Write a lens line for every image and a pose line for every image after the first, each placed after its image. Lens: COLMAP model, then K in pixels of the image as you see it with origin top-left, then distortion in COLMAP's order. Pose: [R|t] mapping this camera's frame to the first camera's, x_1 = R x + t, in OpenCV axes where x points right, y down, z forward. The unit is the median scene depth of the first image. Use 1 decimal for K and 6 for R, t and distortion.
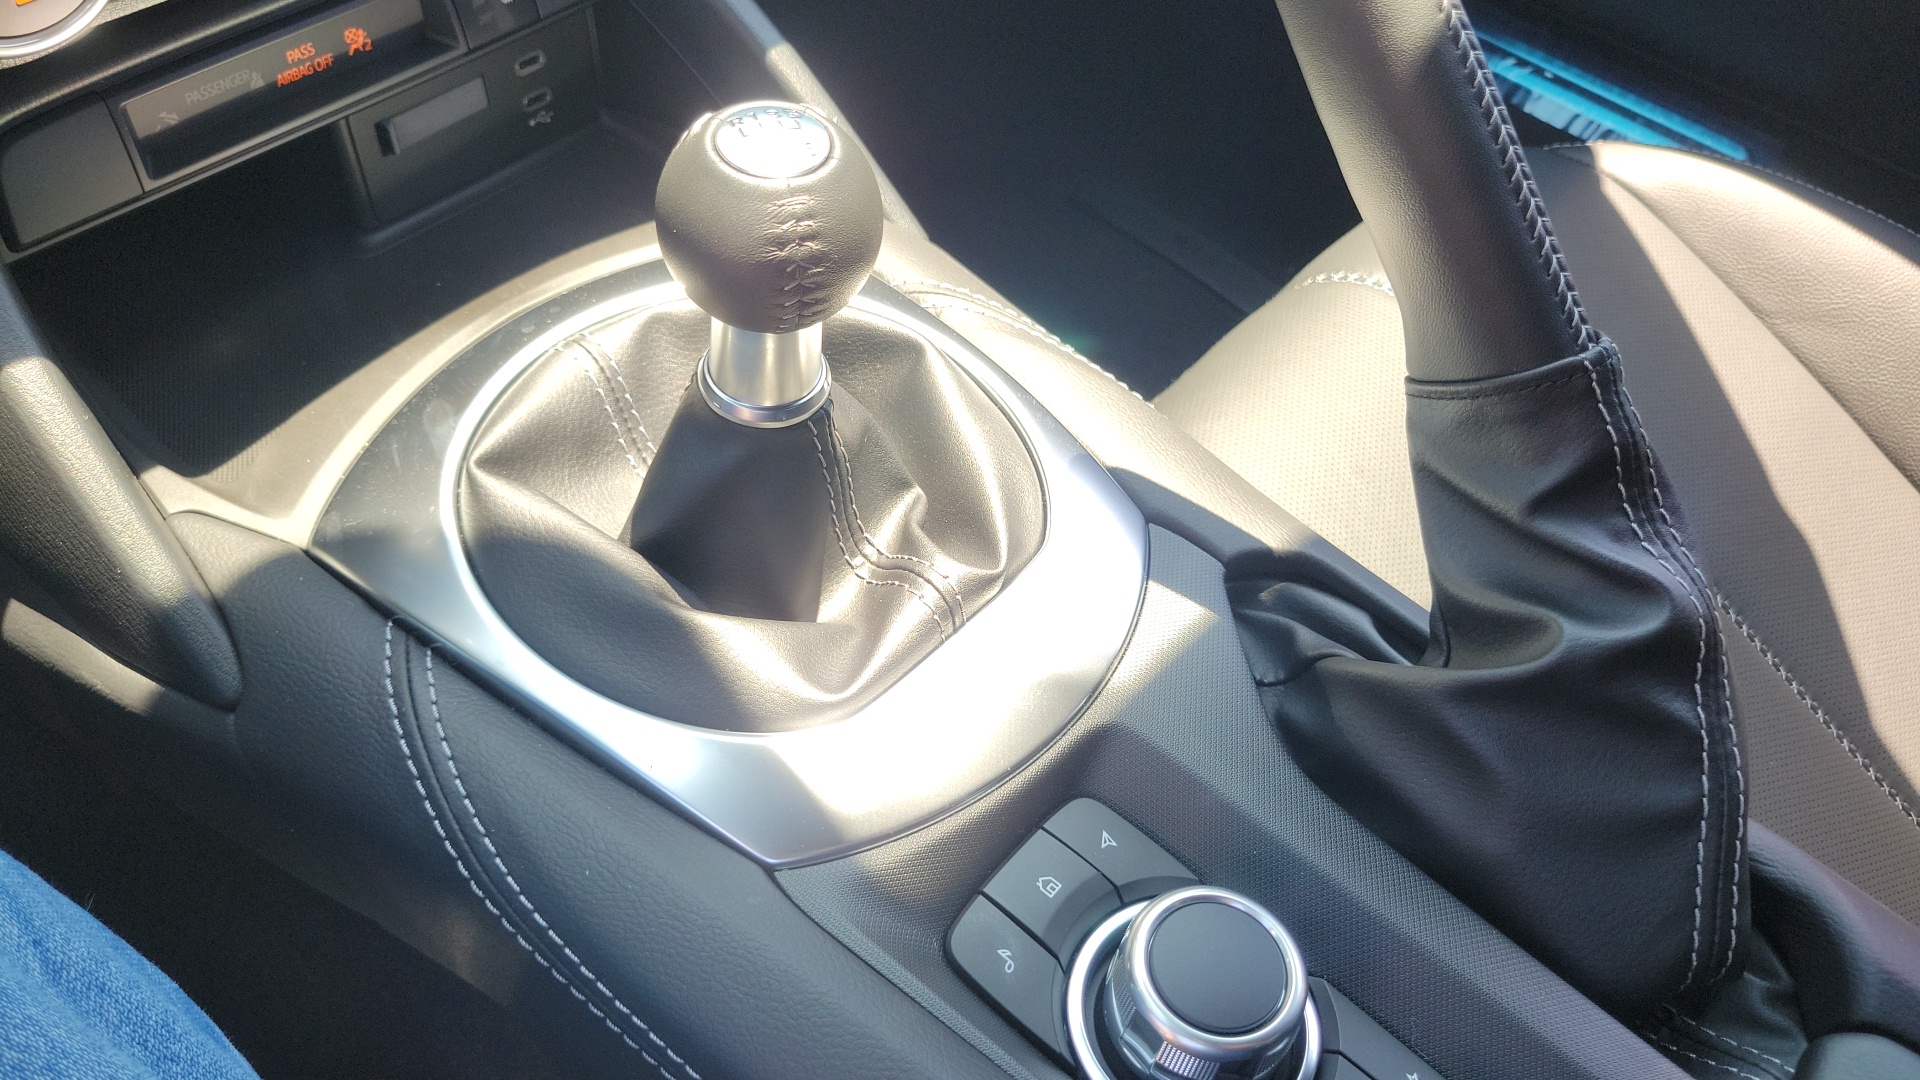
lens RADIAL K [[1511.1, 0, 946.9], [0, 1511.1, 544.9], [0, 0, 1]] dist [-0.003554, -0.002075]
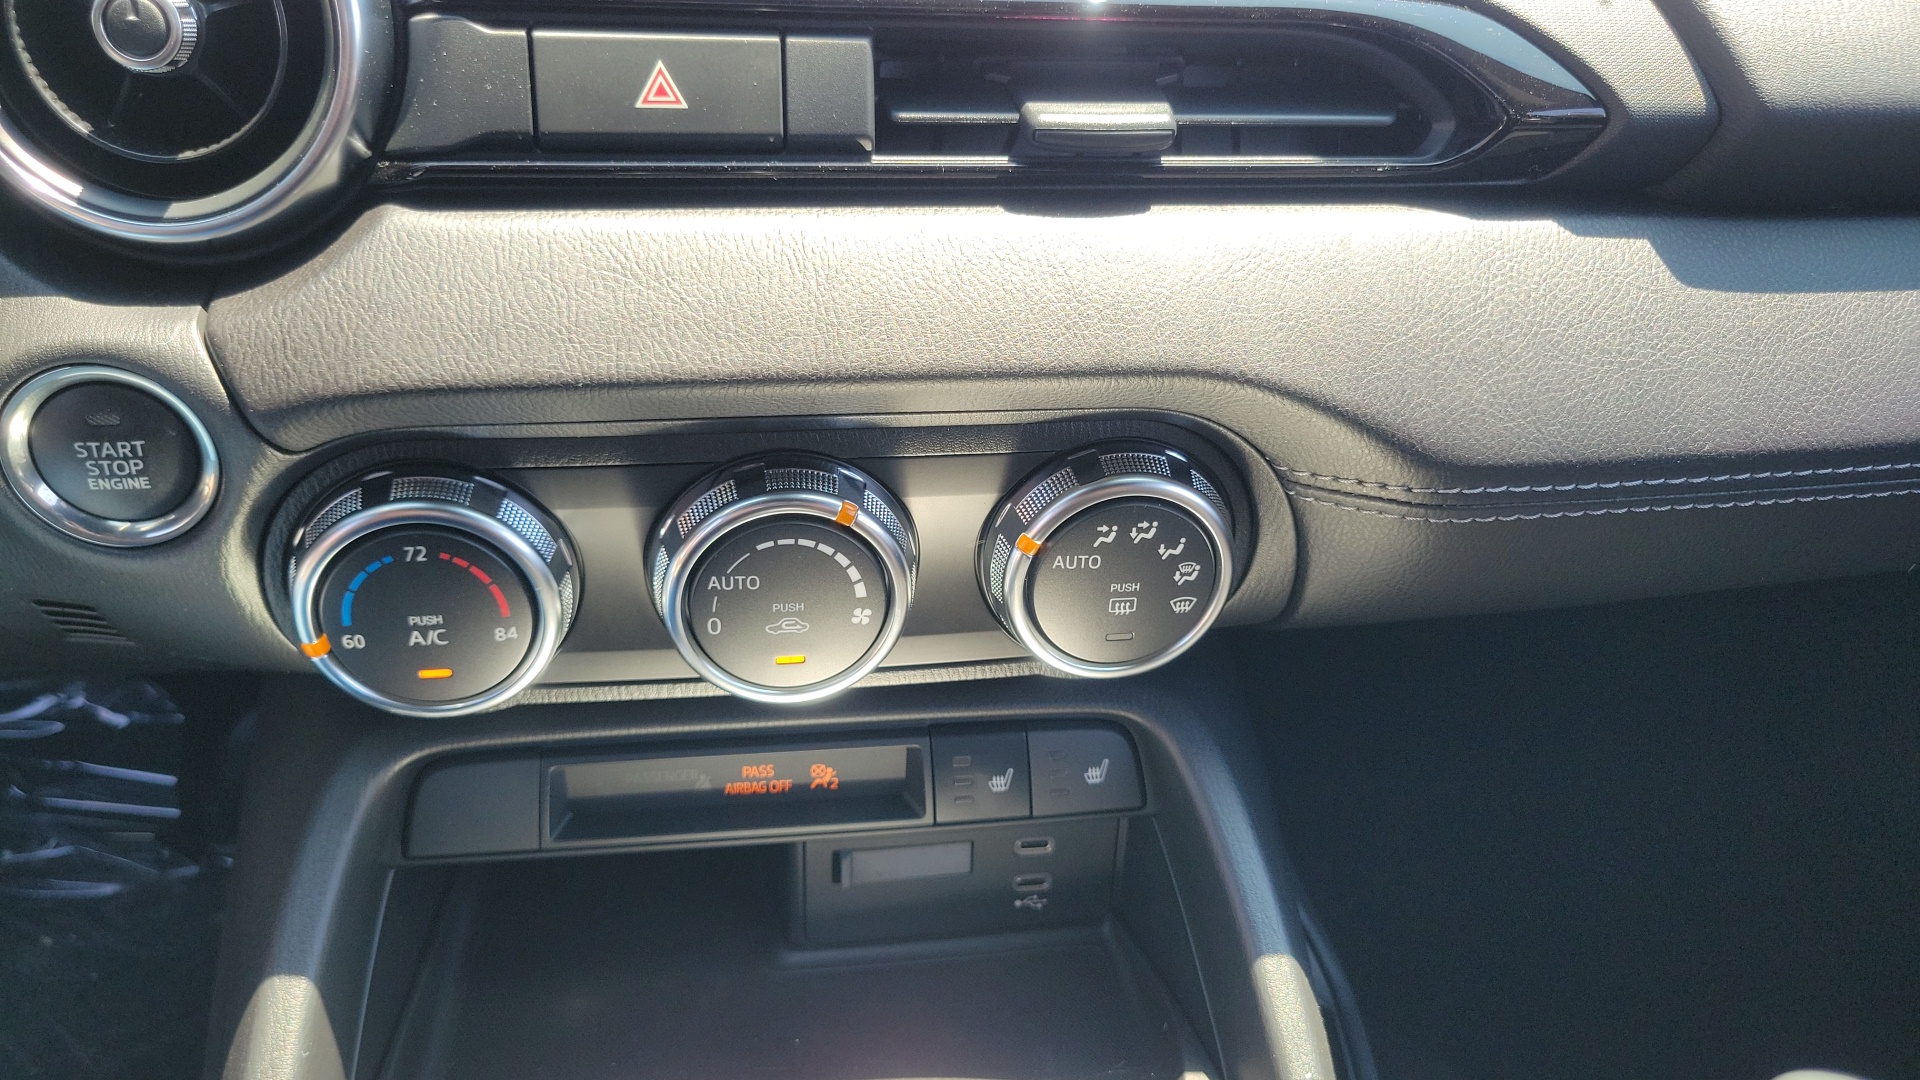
lens RADIAL K [[1511.1, 0, 967.2], [0, 1511.1, 556.3], [0, 0, 1]] dist [-0.003554, -0.002075]
pose [[0.767906, 0.278777, -0.576718, 0.186997], [-0.476130, 0.850693, -0.222759, -0.286312], [0.428510, 0.445651, 0.785987, 0.235978]]
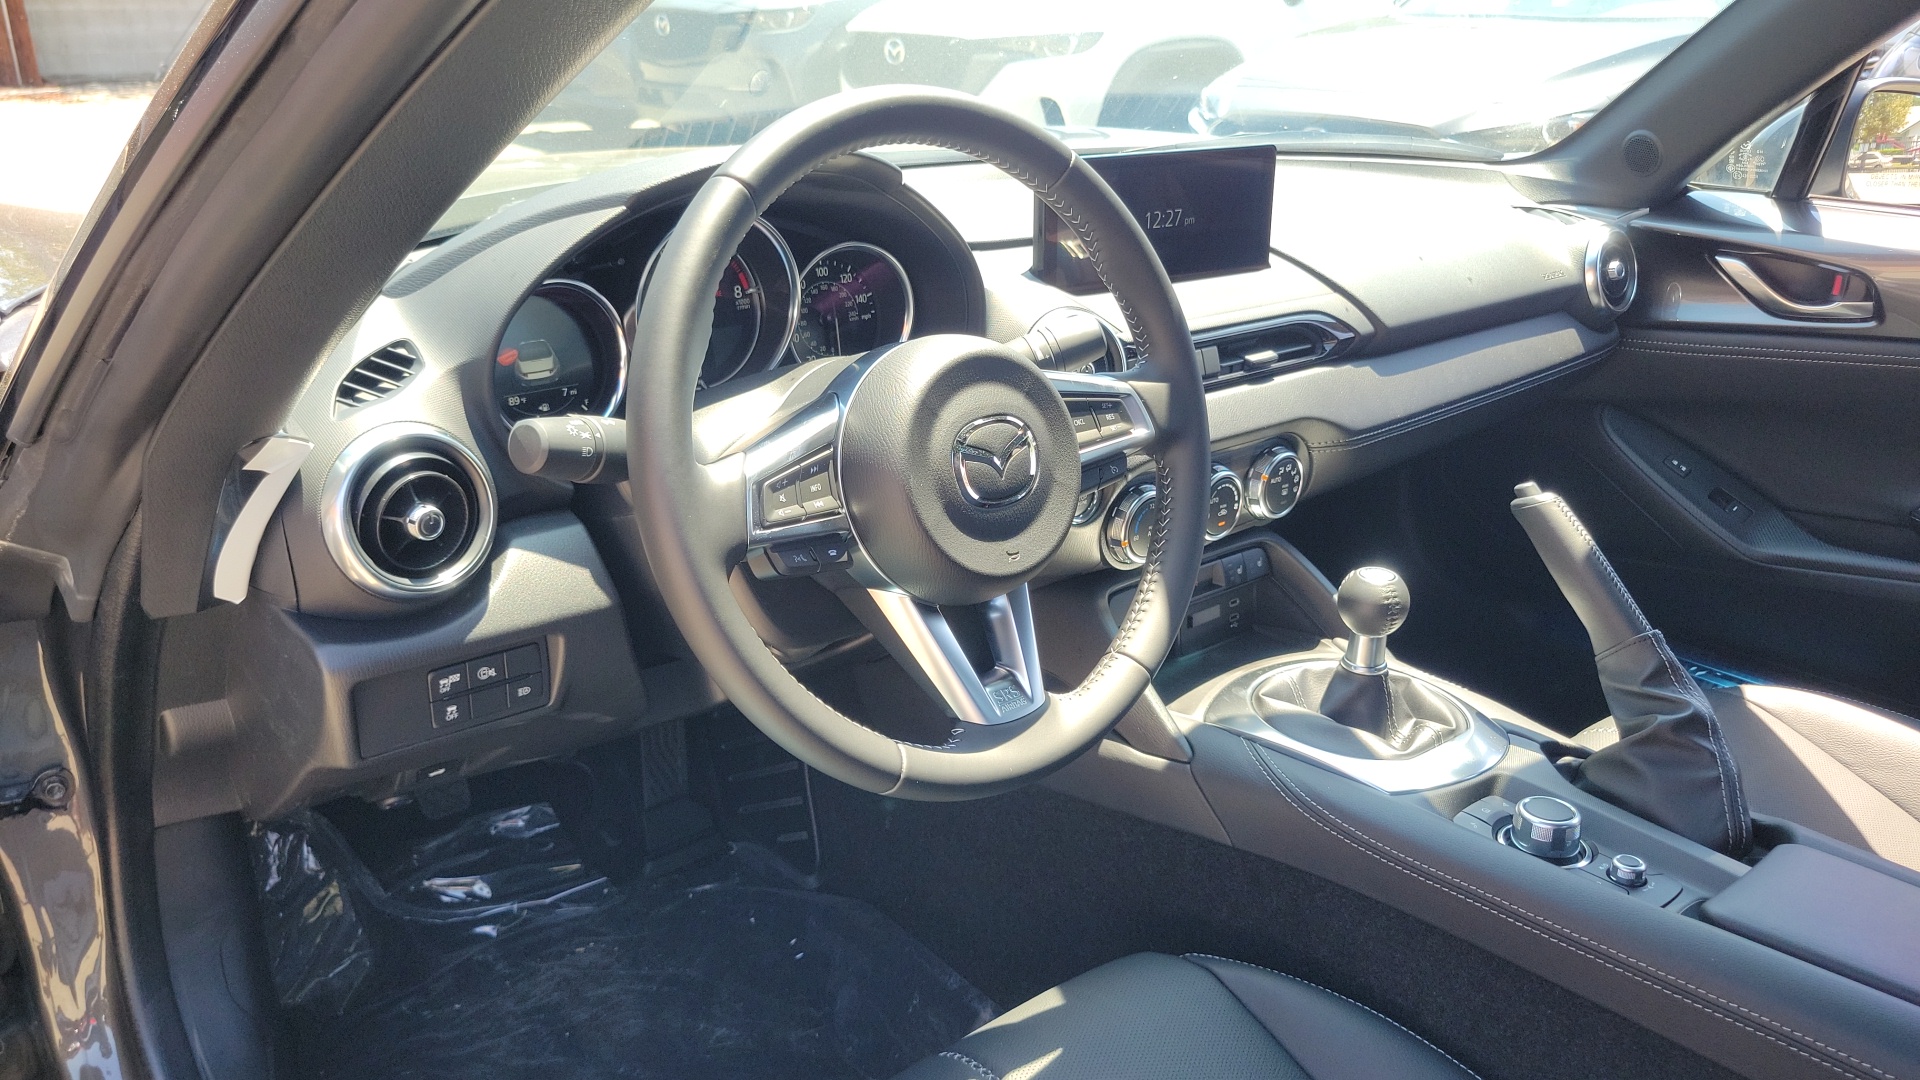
lens RADIAL K [[1511.1, 0, 965.1], [0, 1511.1, 550.6], [0, 0, 1]] dist [-0.003554, -0.002075]
pose [[0.982243, -0.026077, -0.185792, -0.292609], [-0.071158, 0.864517, -0.497540, 1.062420], [0.173595, 0.501926, 0.847310, -1.515863]]
